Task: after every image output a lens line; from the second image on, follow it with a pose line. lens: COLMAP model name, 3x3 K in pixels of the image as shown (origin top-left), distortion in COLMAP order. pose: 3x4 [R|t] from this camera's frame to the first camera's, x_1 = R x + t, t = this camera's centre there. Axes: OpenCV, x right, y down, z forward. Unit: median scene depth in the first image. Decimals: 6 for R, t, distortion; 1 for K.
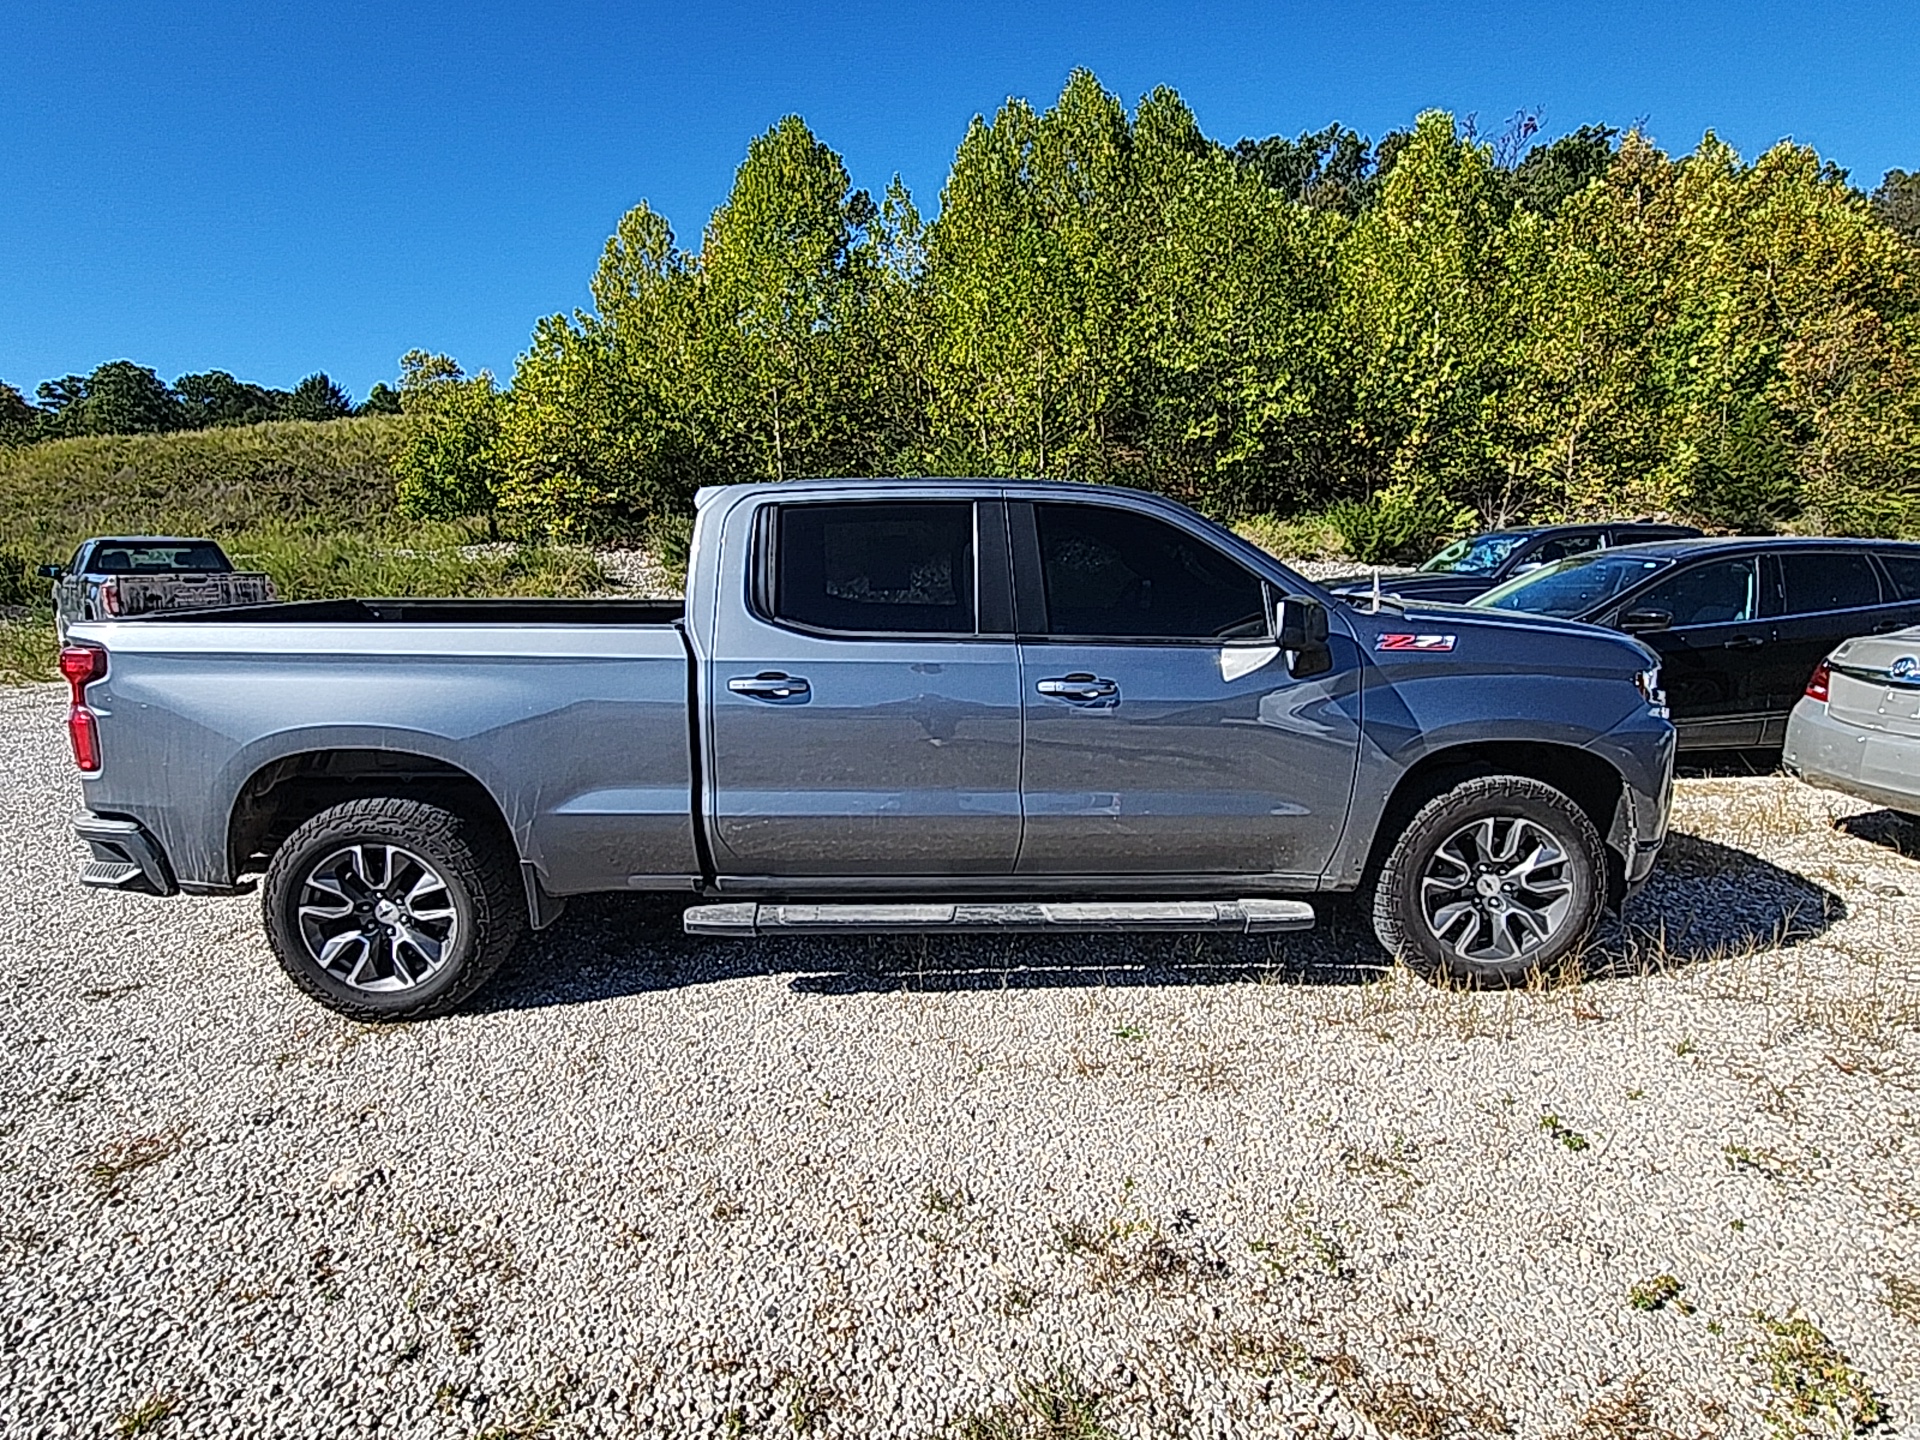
lens RADIAL K [[984.1, 0, 947.3], [0, 984.1, 696.5], [0, 0, 1]] dist [-0.000826, 0.000962]
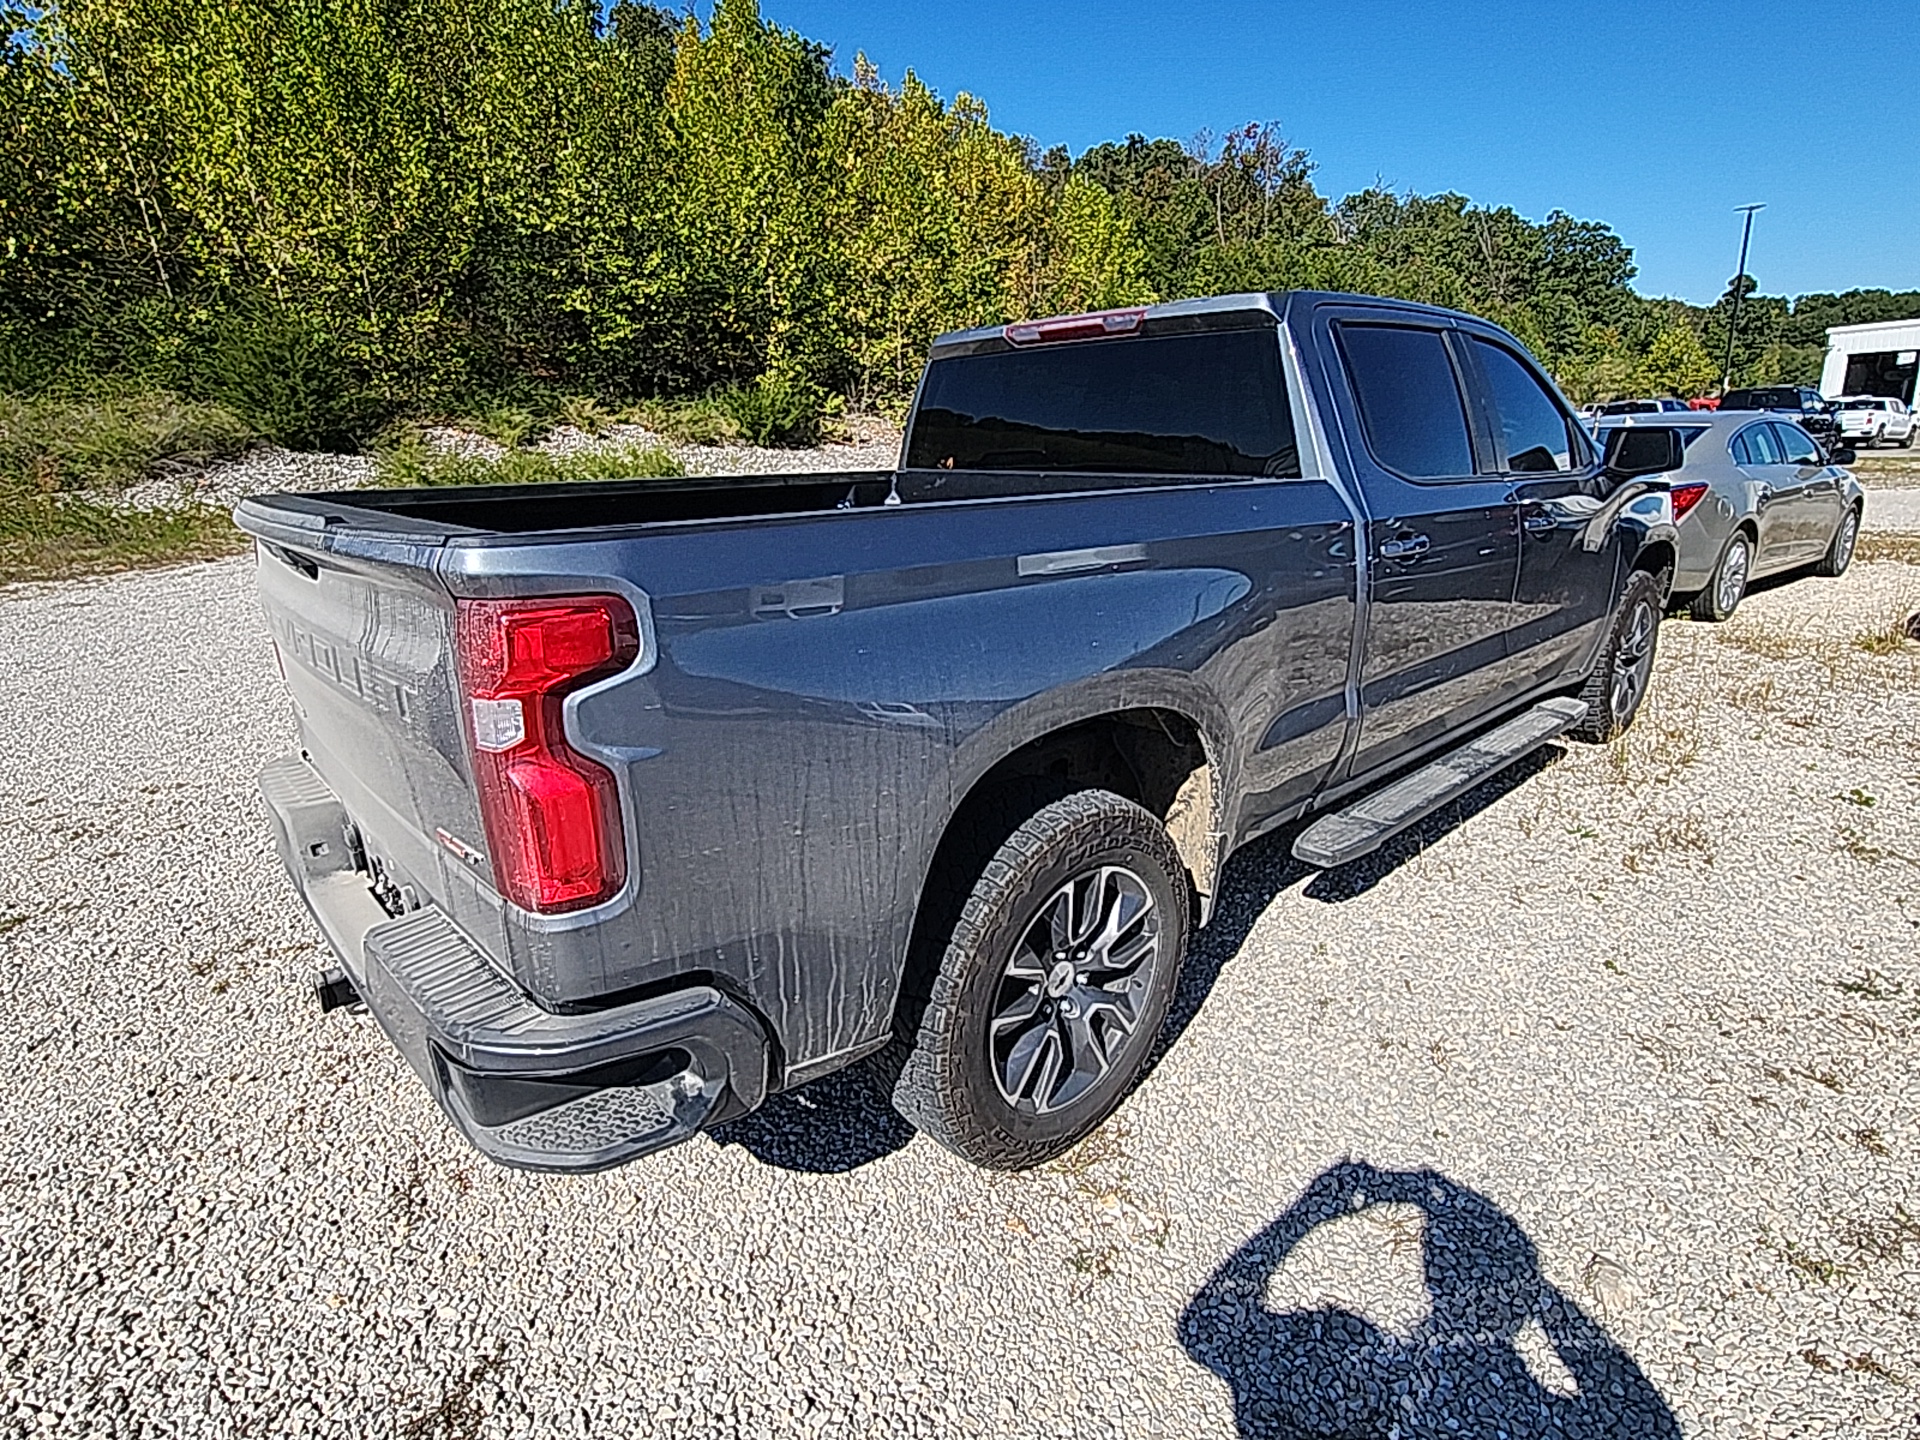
lens RADIAL K [[984.1, 0, 947.3], [0, 984.1, 696.5], [0, 0, 1]] dist [-0.000826, 0.000962]
pose [[0.755435, -0.179208, 0.630240, -0.126752], [0.111974, 0.983030, 0.145306, -0.006421], [-0.645585, -0.039198, 0.762682, 0.076088]]
